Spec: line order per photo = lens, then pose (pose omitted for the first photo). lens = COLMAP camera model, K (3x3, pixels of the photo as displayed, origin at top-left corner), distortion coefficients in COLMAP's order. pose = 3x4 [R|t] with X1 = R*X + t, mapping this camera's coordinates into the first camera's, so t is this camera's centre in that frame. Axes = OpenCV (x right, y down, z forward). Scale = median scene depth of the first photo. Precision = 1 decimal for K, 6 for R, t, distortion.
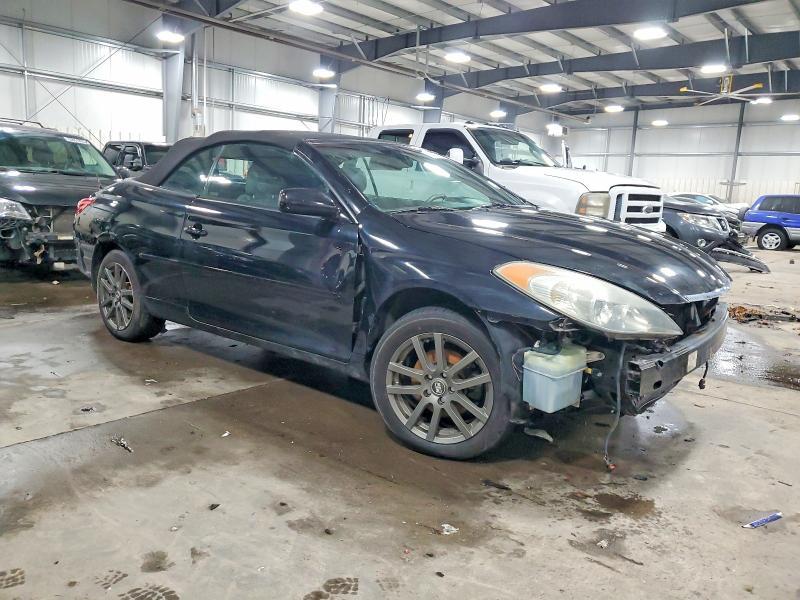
lens RADIAL K [[626.9, 0, 400.0], [0, 626.9, 300.0], [0, 0, 1]] dist [-0.002265, 0.002907]
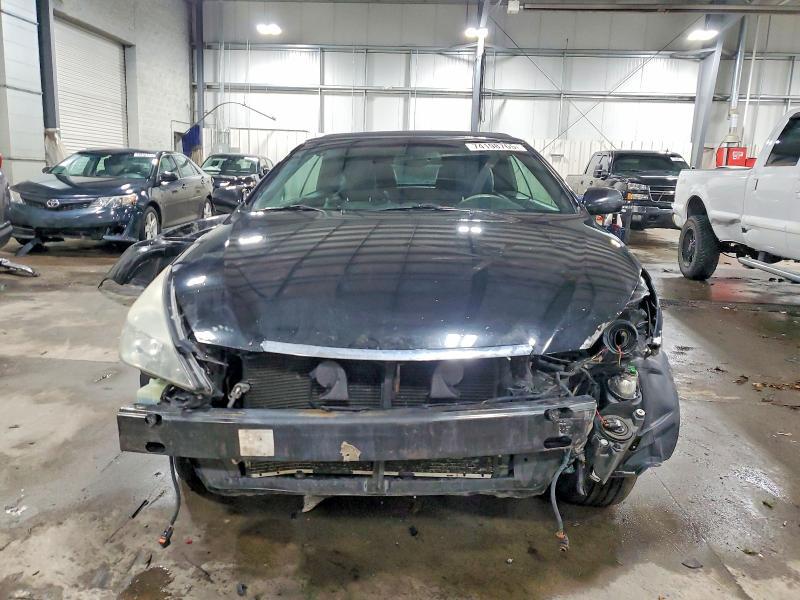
lens RADIAL K [[626.9, 0, 400.0], [0, 626.9, 300.0], [0, 0, 1]] dist [-0.002265, 0.002907]
pose [[0.592020, 0.120341, -0.796888, 0.159303], [-0.135323, 0.989594, 0.048909, -0.014119], [0.794481, 0.078883, 0.602145, 0.111451]]
